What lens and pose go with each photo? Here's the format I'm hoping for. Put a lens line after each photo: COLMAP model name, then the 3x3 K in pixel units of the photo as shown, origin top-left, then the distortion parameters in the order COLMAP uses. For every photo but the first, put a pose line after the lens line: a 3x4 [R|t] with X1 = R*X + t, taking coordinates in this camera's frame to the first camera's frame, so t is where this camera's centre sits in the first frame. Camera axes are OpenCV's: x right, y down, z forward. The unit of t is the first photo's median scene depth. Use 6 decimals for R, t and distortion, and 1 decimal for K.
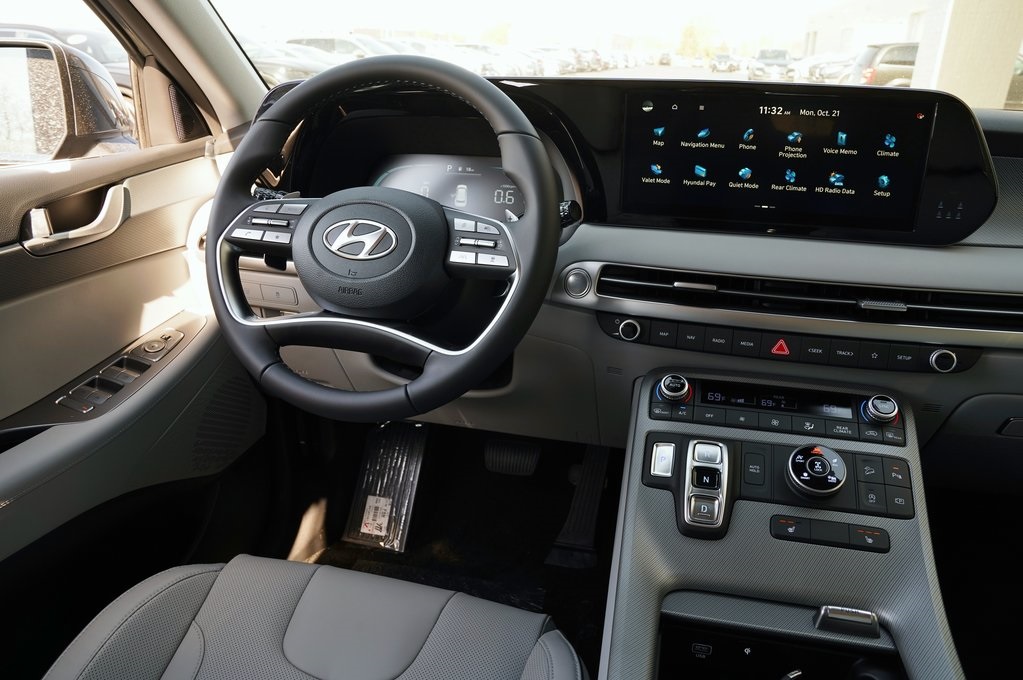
lens RADIAL K [[706.4, 0, 511.5], [0, 706.4, 340.0], [0, 0, 1]] dist [-0.131611, 0.096619]
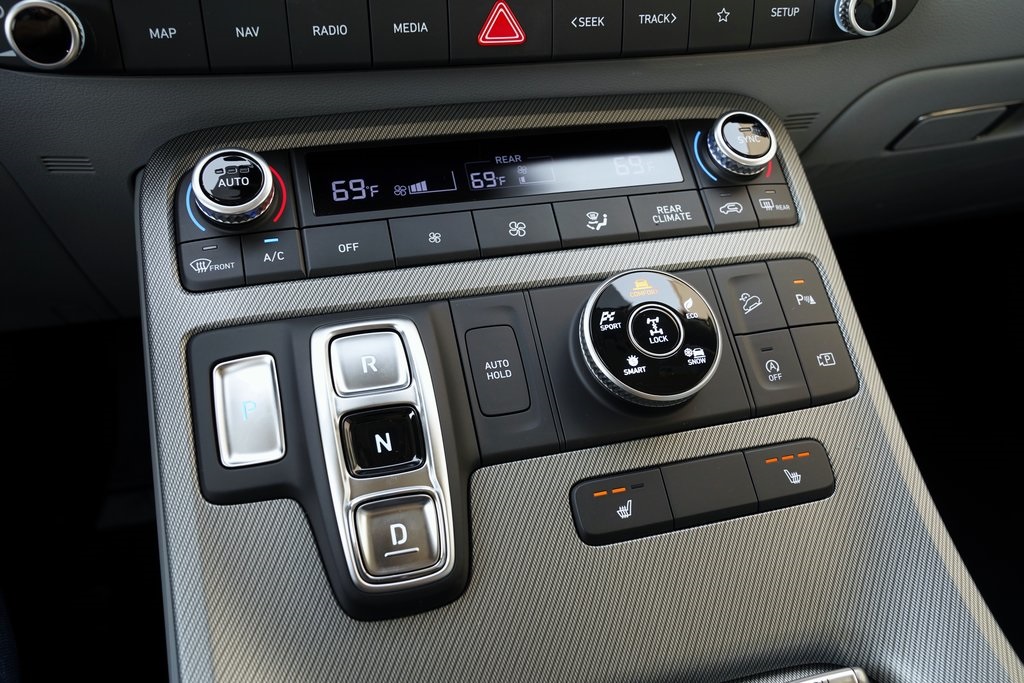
lens RADIAL K [[862.6, 0, 512.0], [0, 862.6, 341.5], [0, 0, 1]] dist [-0.061793, 0.006537]
pose [[0.863937, -0.280061, 0.418543, 0.157817], [0.137547, 0.930727, 0.338863, 0.013954], [-0.484451, -0.235187, 0.842611, 0.577182]]
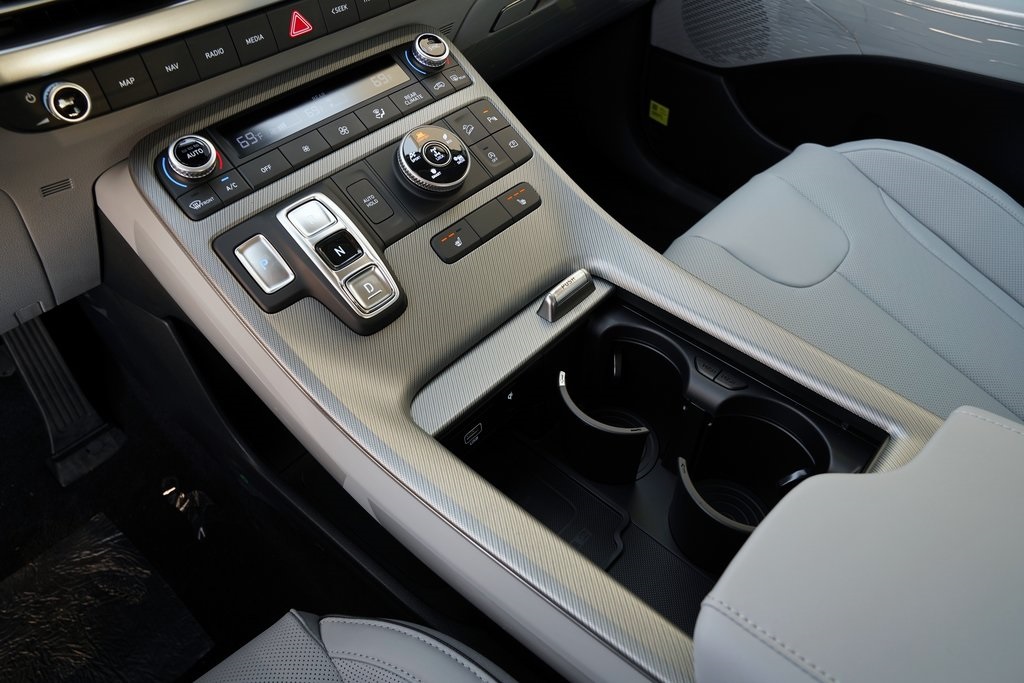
lens RADIAL K [[707.1, 0, 512.0], [0, 707.1, 341.5], [0, 0, 1]] dist [-0.131611, 0.096619]
pose [[0.473131, -0.640101, 0.605325, -0.104989], [0.318540, 0.764903, 0.559871, -0.058142], [-0.821389, -0.072072, 0.565797, 0.438697]]
